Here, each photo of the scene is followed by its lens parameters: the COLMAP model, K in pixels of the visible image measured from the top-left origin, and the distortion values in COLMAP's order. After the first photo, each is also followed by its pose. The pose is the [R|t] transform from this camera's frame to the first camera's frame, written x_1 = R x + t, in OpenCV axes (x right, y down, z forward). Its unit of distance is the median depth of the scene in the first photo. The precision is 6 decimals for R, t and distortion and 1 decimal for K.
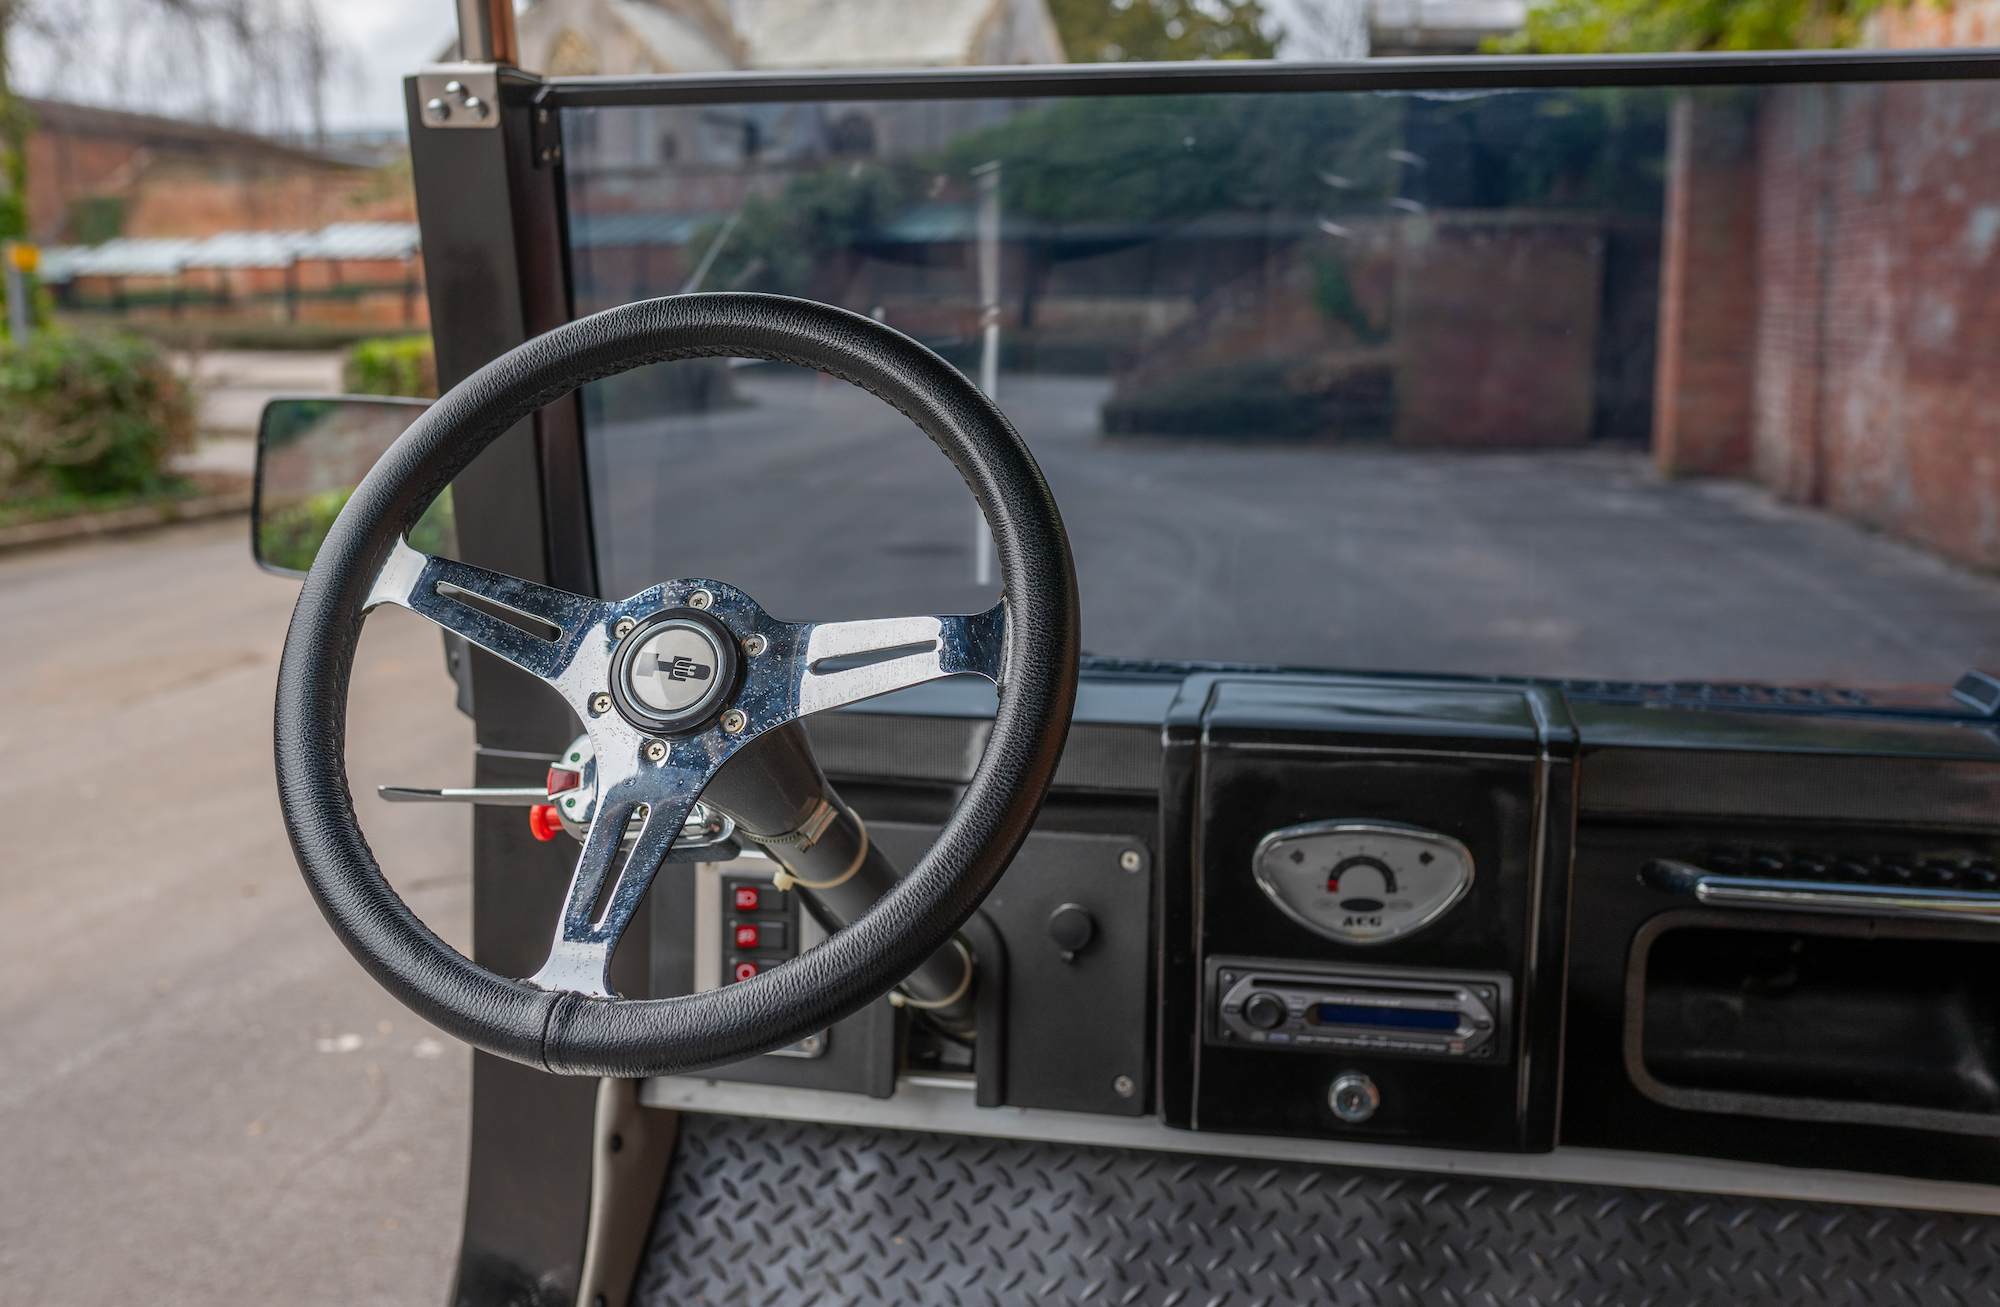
lens RADIAL K [[2079.8, 0, 1000.0], [0, 2079.8, 653.5], [0, 0, 1]] dist [0.009507, -0.003042]
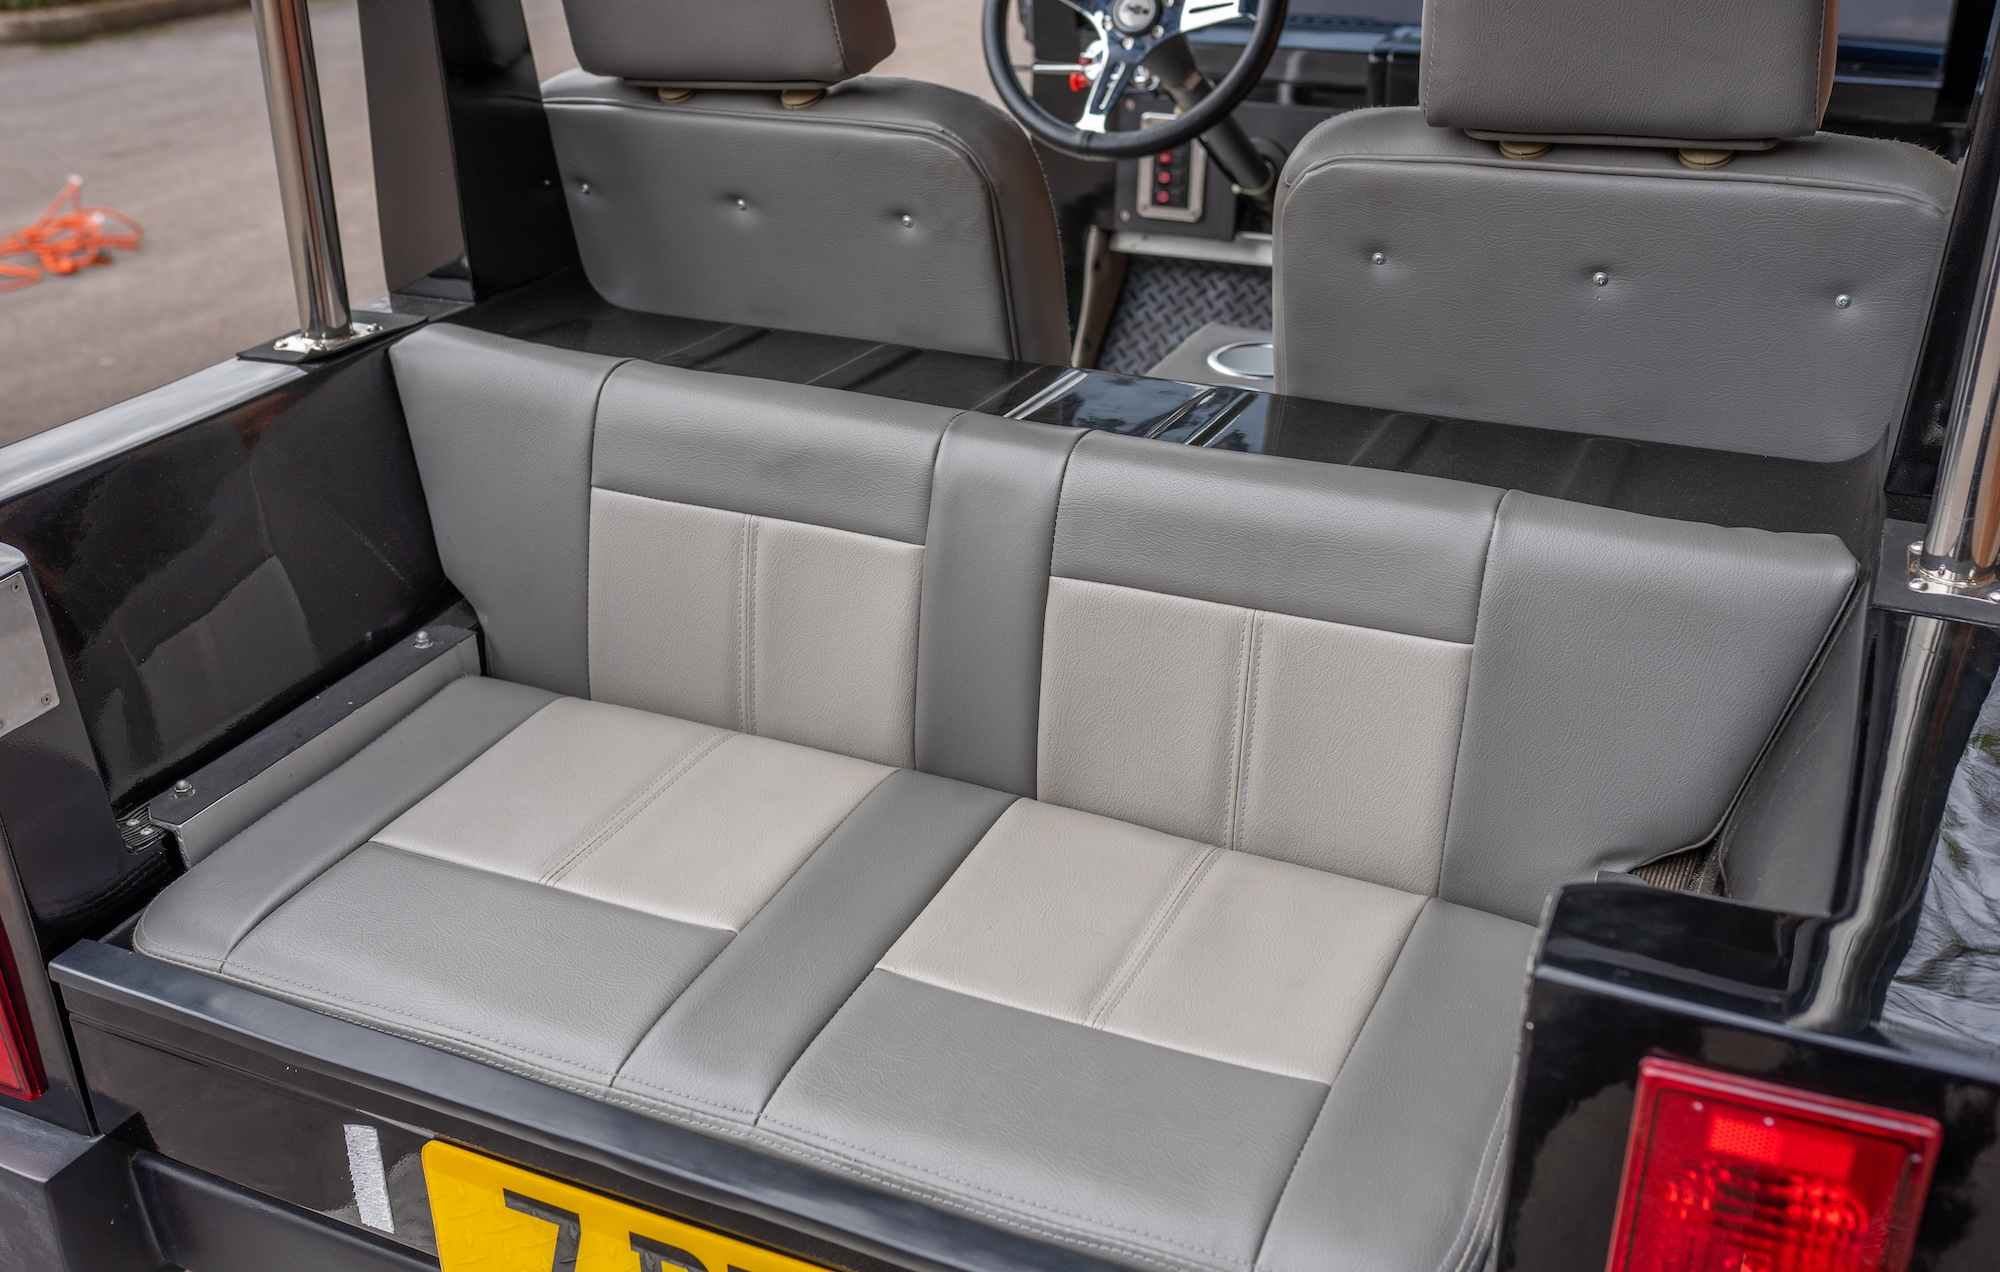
lens RADIAL K [[2005.3, 0, 1000.0], [0, 2005.3, 636.0], [0, 0, 1]] dist [-0.017951, 0.027297]
pose [[0.974943, 0.085625, -0.205314, 0.150238], [-0.025230, 0.959559, 0.280376, 0.037327], [0.221018, -0.268170, 0.937676, -0.918539]]
